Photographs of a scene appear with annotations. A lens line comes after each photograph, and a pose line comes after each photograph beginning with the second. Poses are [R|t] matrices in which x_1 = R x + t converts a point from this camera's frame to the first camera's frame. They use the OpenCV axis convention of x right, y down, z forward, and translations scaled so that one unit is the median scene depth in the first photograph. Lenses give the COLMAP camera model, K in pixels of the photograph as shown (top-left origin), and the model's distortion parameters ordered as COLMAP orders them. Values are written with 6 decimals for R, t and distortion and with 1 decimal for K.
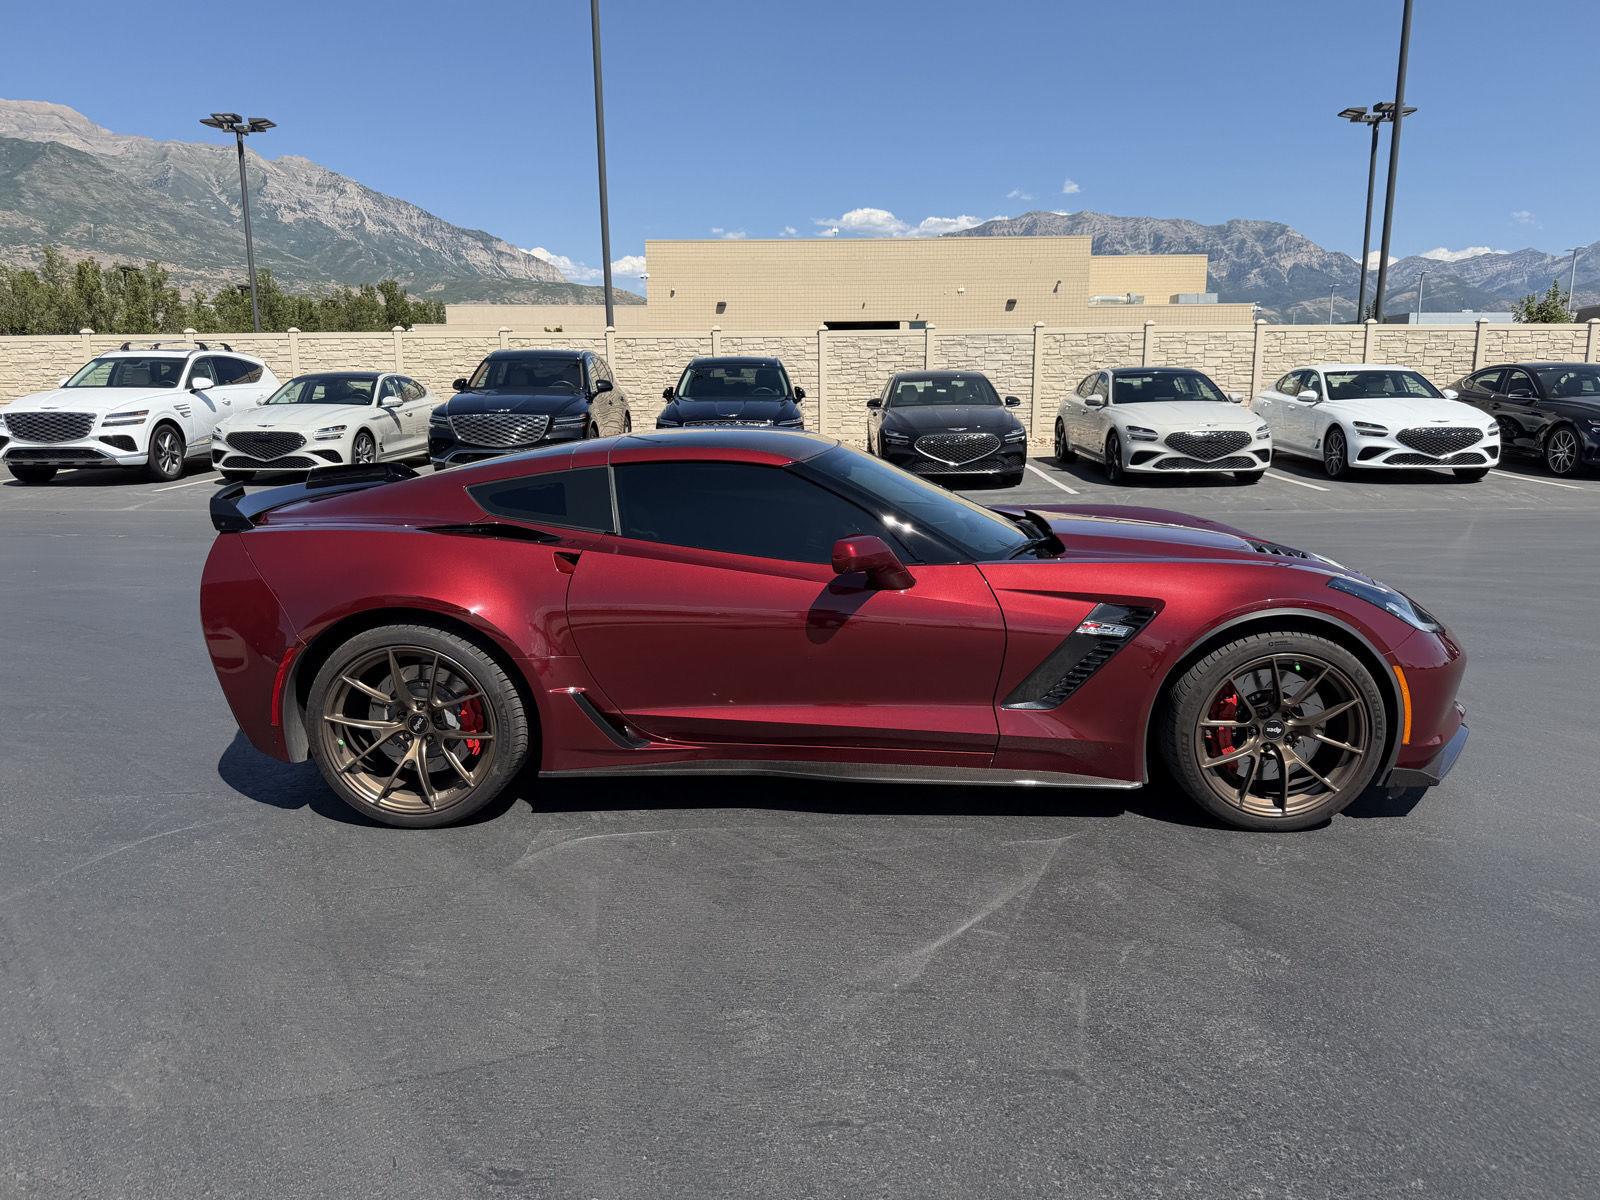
lens RADIAL K [[1149.6, 0, 800.6], [0, 1149.6, 611.8], [0, 0, 1]] dist [0.012788, -0.016752]
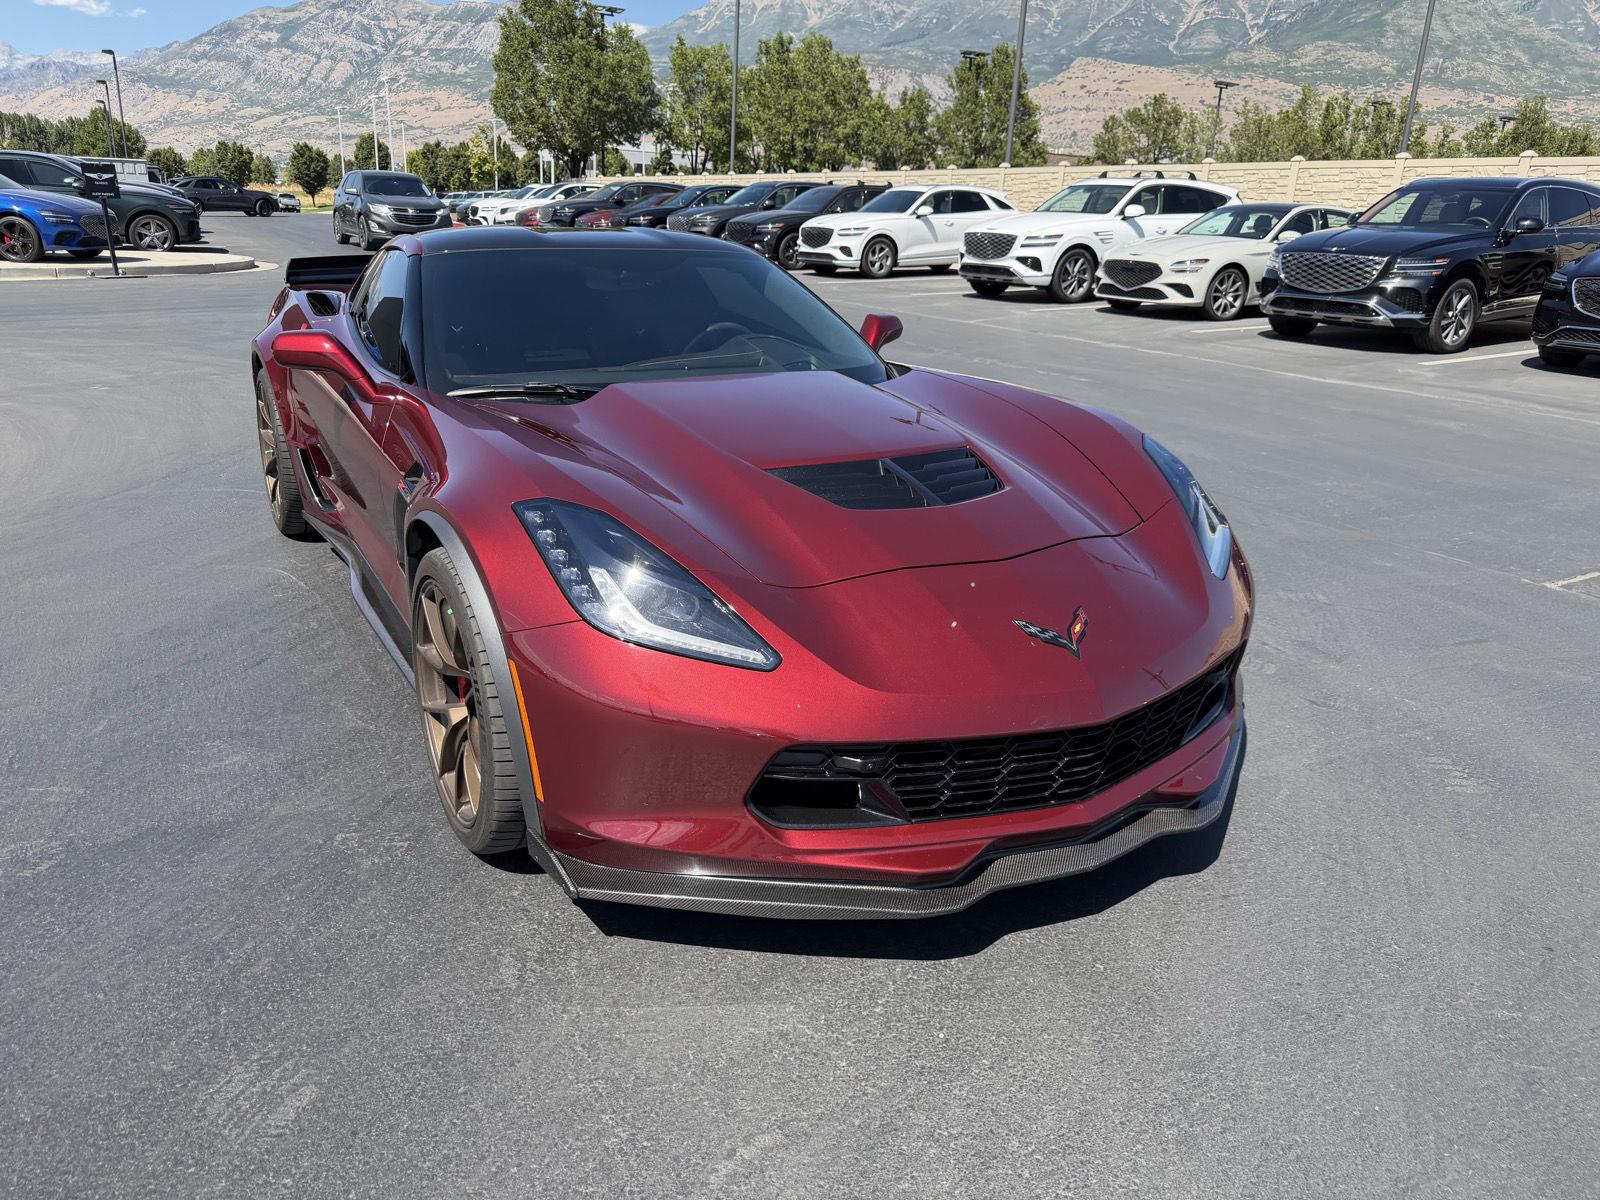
lens RADIAL K [[1149.6, 0, 777.6], [0, 1149.6, 599.7], [0, 0, 1]] dist [0.012788, -0.016752]
pose [[0.525441, 0.292864, -0.798838, 0.112692], [-0.198256, 0.955192, 0.219781, -0.014563], [0.827409, 0.042892, 0.559959, 0.084139]]
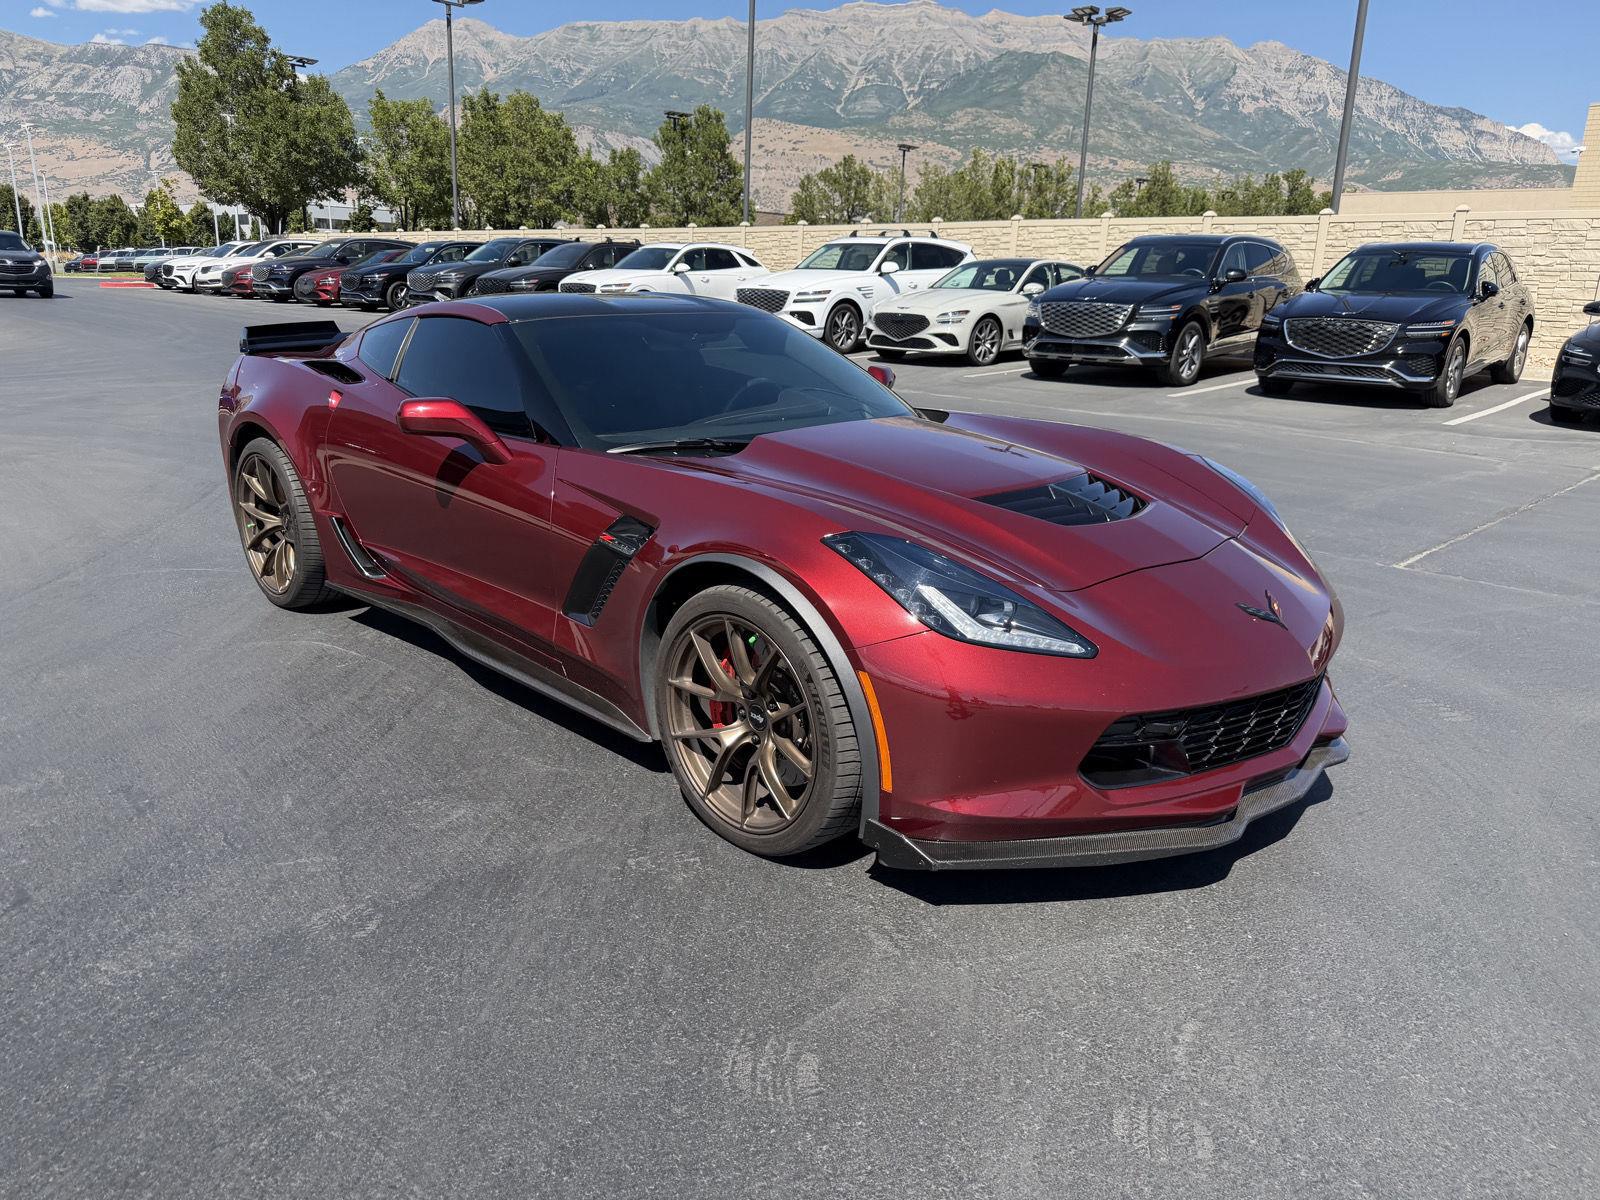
lens RADIAL K [[1149.6, 0, 783.2], [0, 1149.6, 613.4], [0, 0, 1]] dist [0.012788, -0.016752]
pose [[0.724037, 0.215915, -0.655096, 0.098800], [-0.159262, 0.976411, 0.145796, -0.008182], [0.671123, -0.001230, 0.741345, 0.050723]]
